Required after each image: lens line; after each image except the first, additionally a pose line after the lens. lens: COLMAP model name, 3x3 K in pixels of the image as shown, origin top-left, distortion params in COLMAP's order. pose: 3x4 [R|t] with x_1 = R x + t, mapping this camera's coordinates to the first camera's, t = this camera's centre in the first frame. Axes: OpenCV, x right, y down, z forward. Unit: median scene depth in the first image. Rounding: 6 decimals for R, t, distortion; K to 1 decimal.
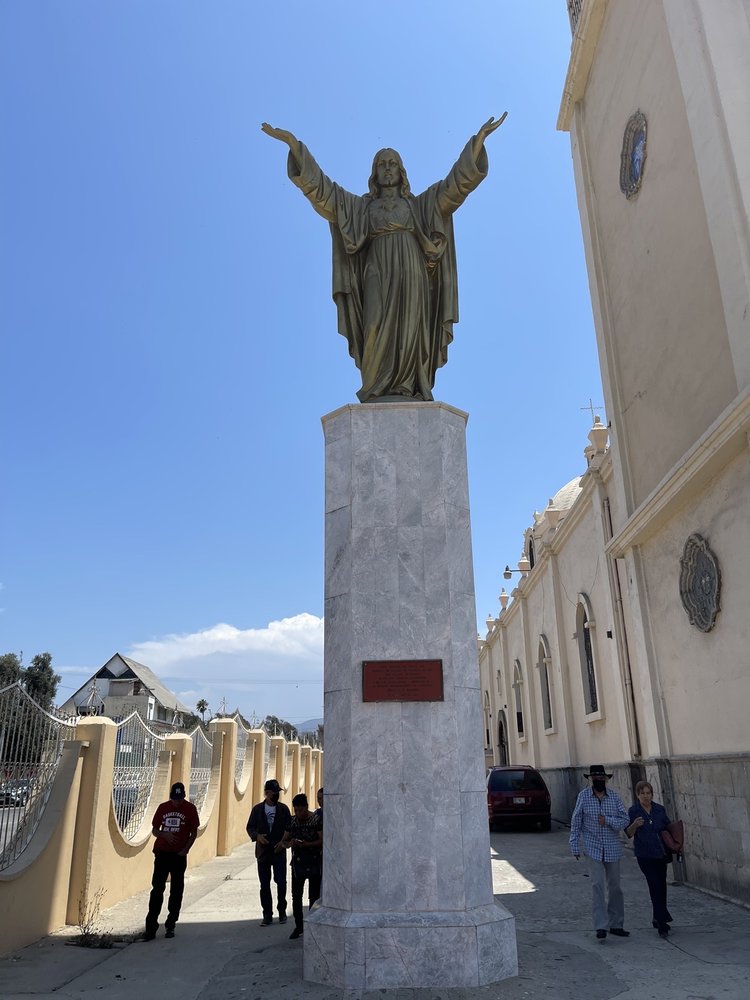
lens RADIAL K [[760.9, 0, 375.0], [0, 760.9, 500.0], [0, 0, 1]] dist [-0.000285, -0.000076]
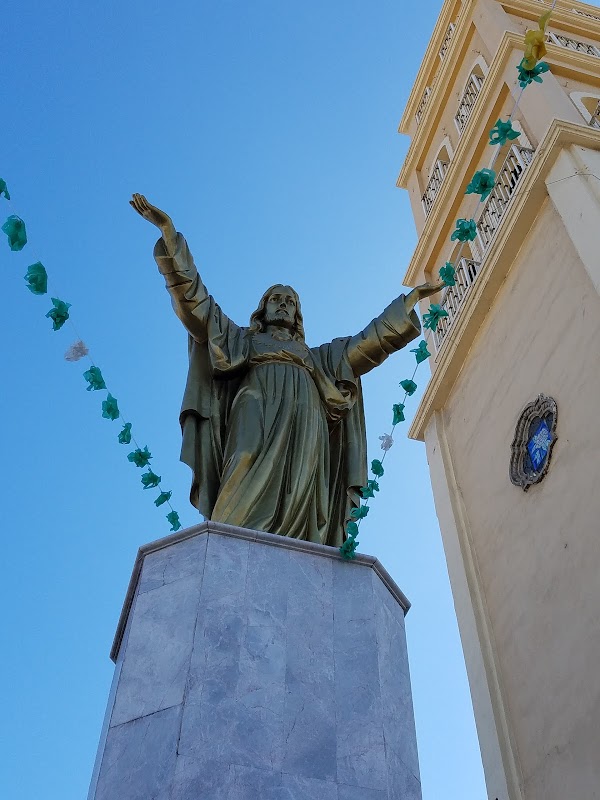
lens RADIAL K [[874.0, 0, 289.1], [0, 874.0, 398.8], [0, 0, 1]] dist [0.249615, -0.510666]
pose [[0.953016, 0.265412, 0.146003, -0.081386], [-0.133240, 0.800138, -0.584830, 0.136140], [-0.272043, 0.537899, 0.797908, 0.400547]]
